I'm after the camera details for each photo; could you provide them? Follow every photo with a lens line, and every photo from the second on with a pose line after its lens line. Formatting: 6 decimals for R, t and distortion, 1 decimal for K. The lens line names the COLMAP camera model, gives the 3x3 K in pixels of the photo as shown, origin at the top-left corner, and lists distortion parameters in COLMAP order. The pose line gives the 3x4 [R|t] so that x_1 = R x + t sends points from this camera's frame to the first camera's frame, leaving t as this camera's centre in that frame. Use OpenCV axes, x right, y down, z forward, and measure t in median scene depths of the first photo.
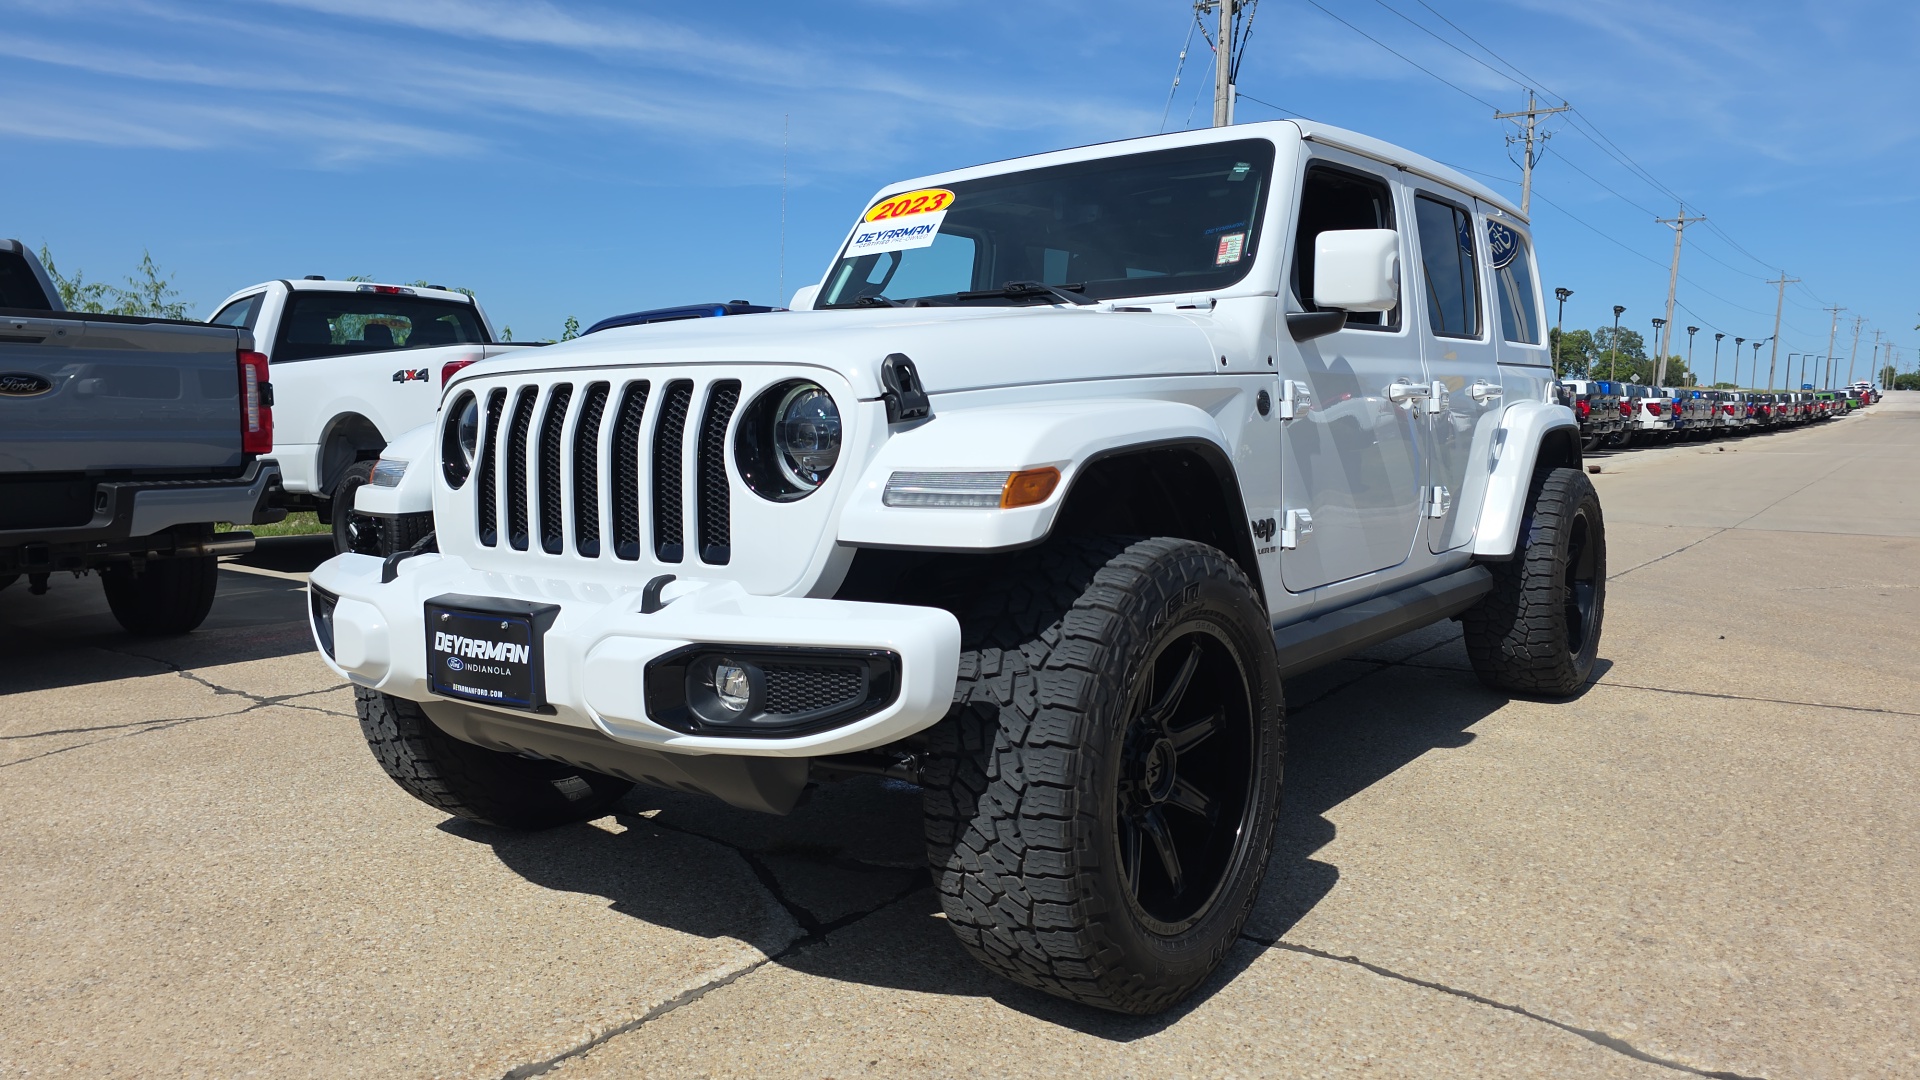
lens RADIAL K [[1290.7, 0, 970.6], [0, 1290.7, 519.1], [0, 0, 1]] dist [0.069197, -0.059423]
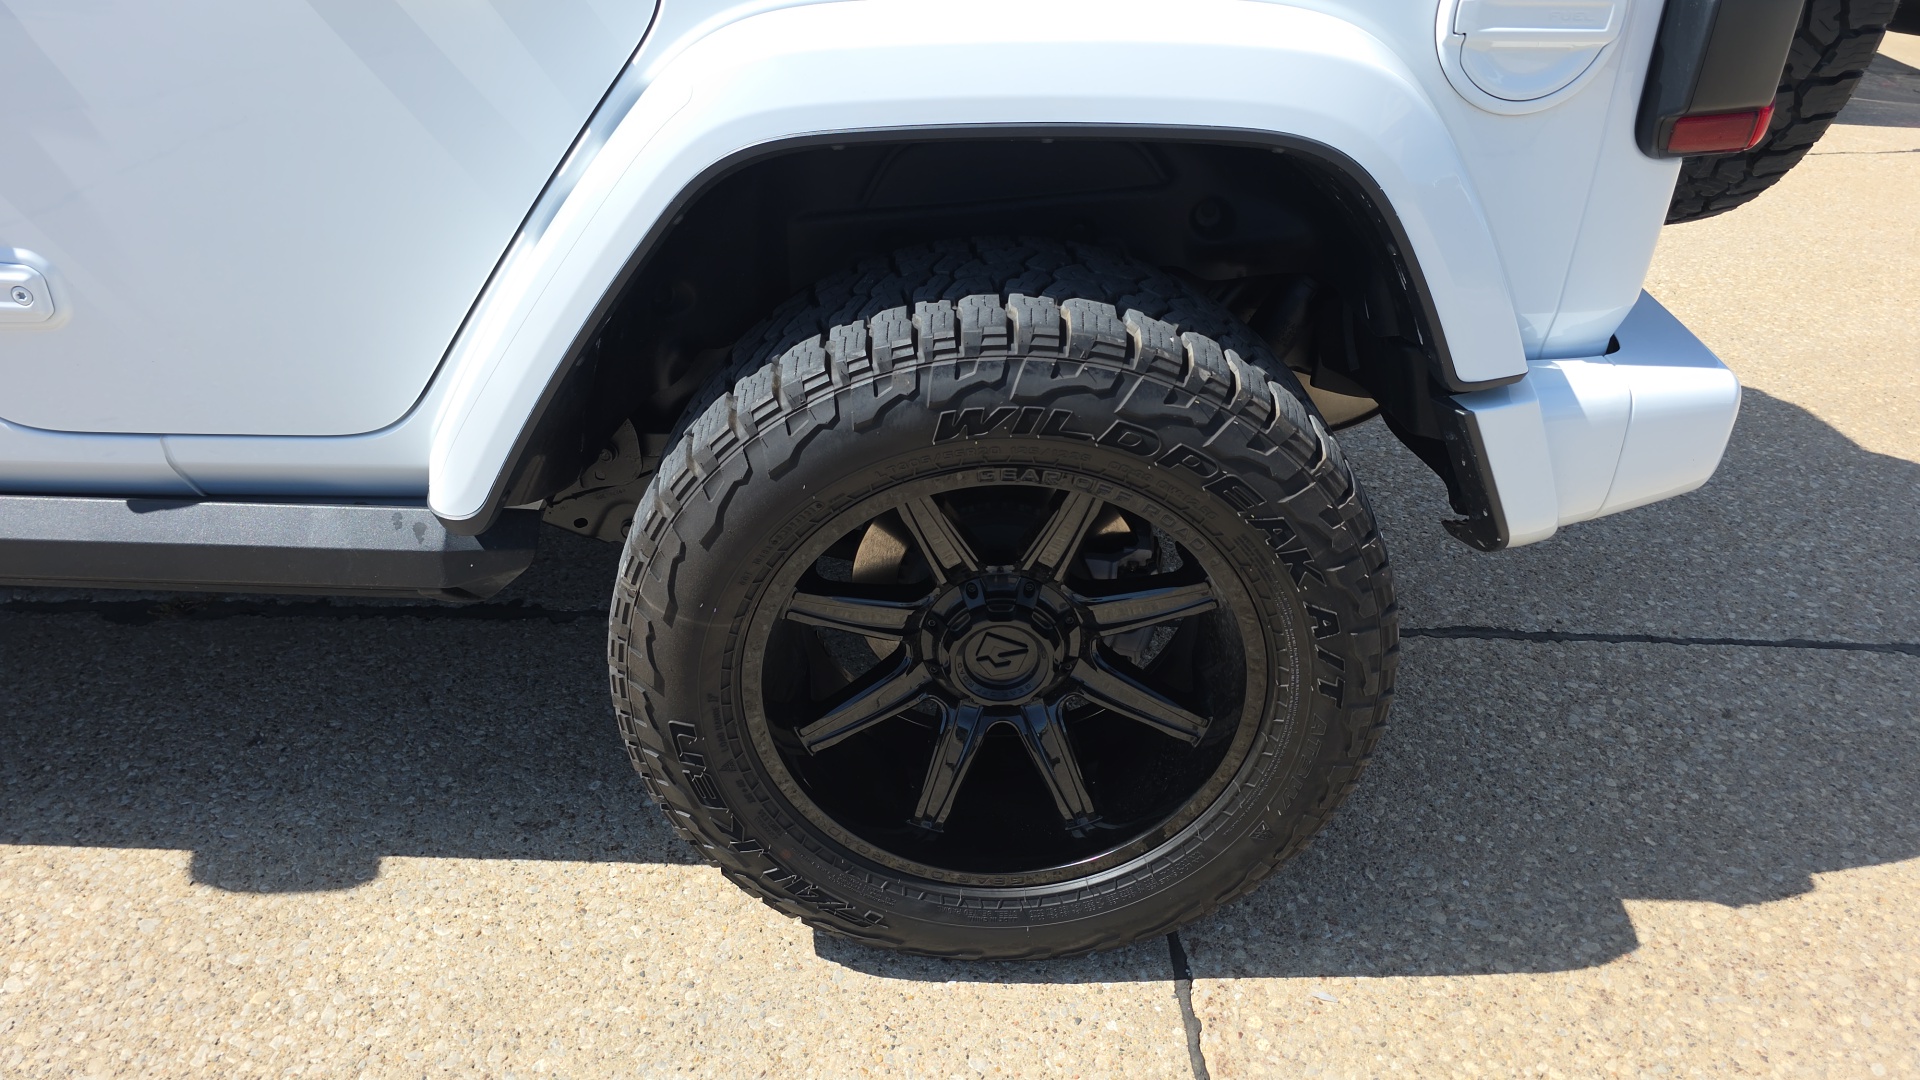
lens RADIAL K [[1290.7, 0, 967.2], [0, 1290.7, 536.2], [0, 0, 1]] dist [0.069197, -0.059423]
pose [[0.602983, 0.432982, -0.670028, 1.292254], [-0.098513, 0.873879, 0.476058, -0.243270], [0.791648, -0.221049, 0.569588, 1.700677]]
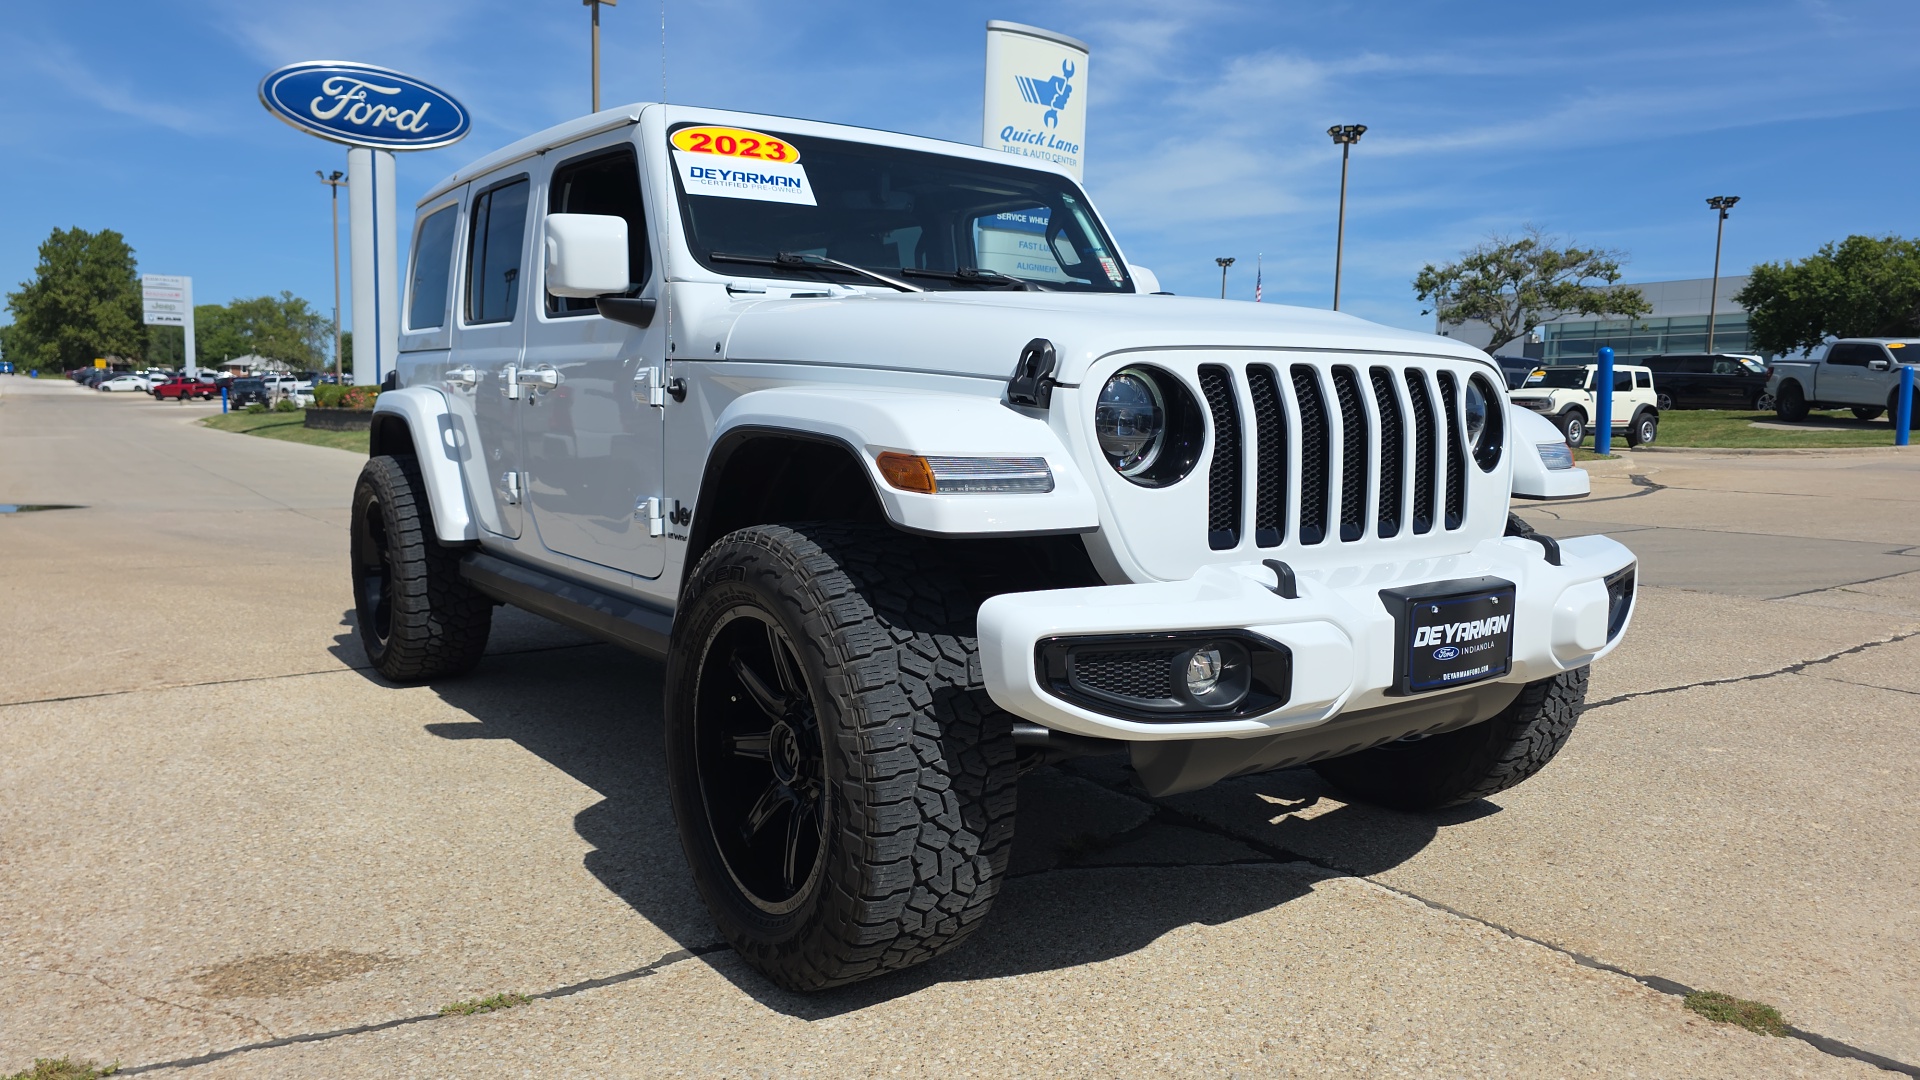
lens RADIAL K [[1290.7, 0, 968.3], [0, 1290.7, 539.6], [0, 0, 1]] dist [0.069197, -0.059423]
pose [[0.302752, -0.086589, 0.949128, -1.427516], [0.060421, 0.995605, 0.071556, -0.065365], [-0.951152, 0.035684, 0.306654, 1.043291]]
